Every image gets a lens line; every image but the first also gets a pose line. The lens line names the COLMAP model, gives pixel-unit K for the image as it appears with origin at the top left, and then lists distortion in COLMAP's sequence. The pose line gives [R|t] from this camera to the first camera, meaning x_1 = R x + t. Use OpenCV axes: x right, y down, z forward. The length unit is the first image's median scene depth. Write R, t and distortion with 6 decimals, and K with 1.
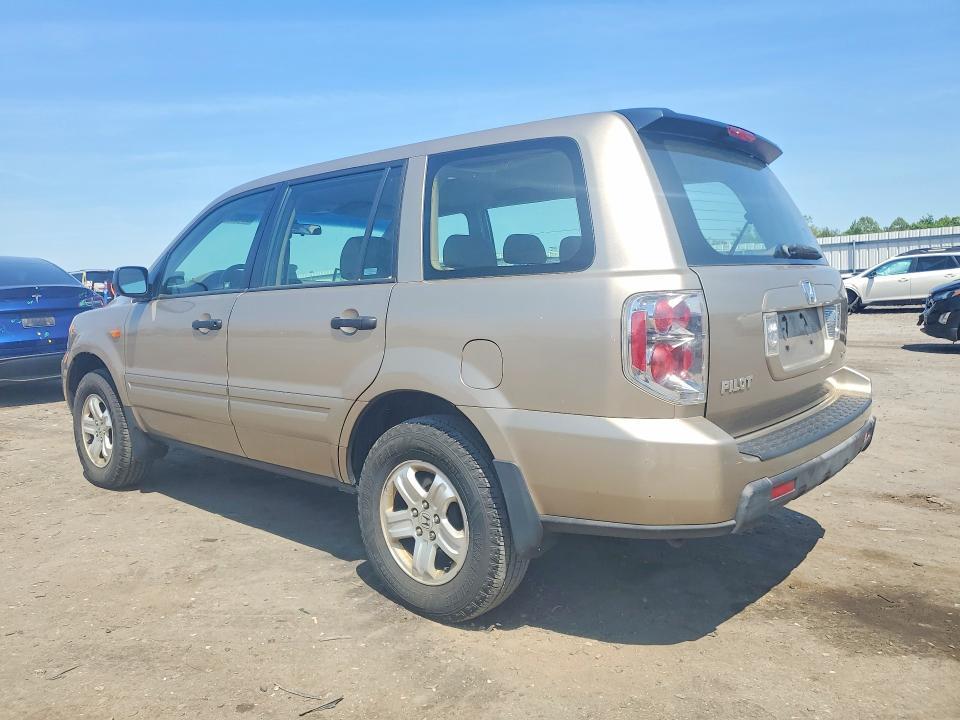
lens RADIAL K [[736.0, 0, 480.0], [0, 736.0, 360.0], [0, 0, 1]] dist [-0.000646, -0.000906]
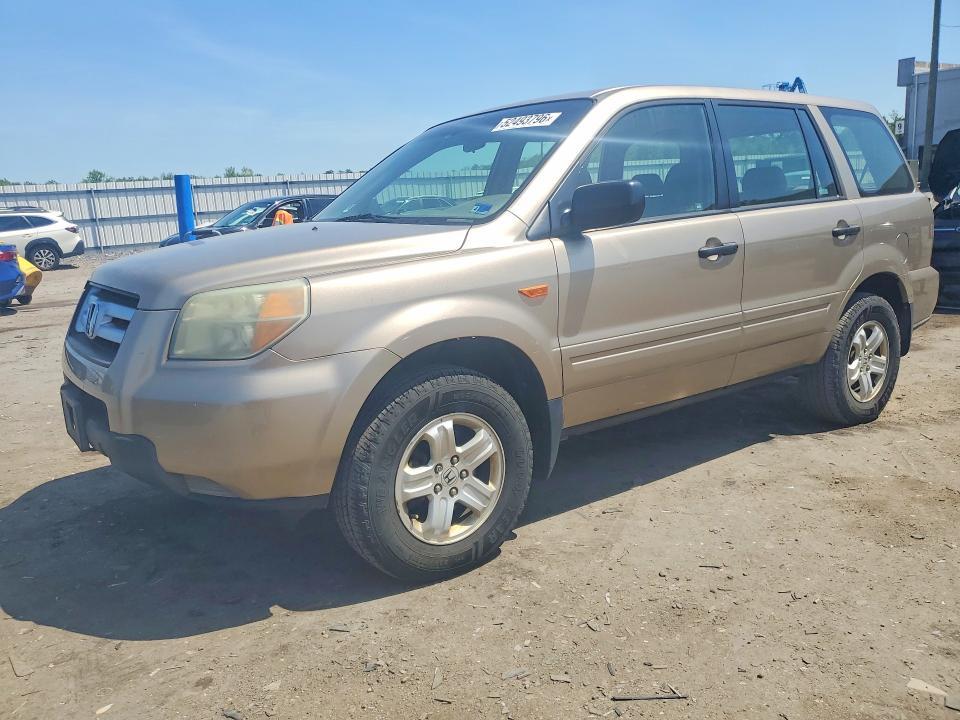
lens RADIAL K [[694.1, 0, 480.0], [0, 694.1, 360.0], [0, 0, 1]] dist [-0.003534, -0.005908]
pose [[0.273170, -0.207491, 0.939322, -1.121009], [0.140463, 0.974599, 0.174435, -0.096326], [-0.951655, 0.084290, 0.295376, 0.920444]]
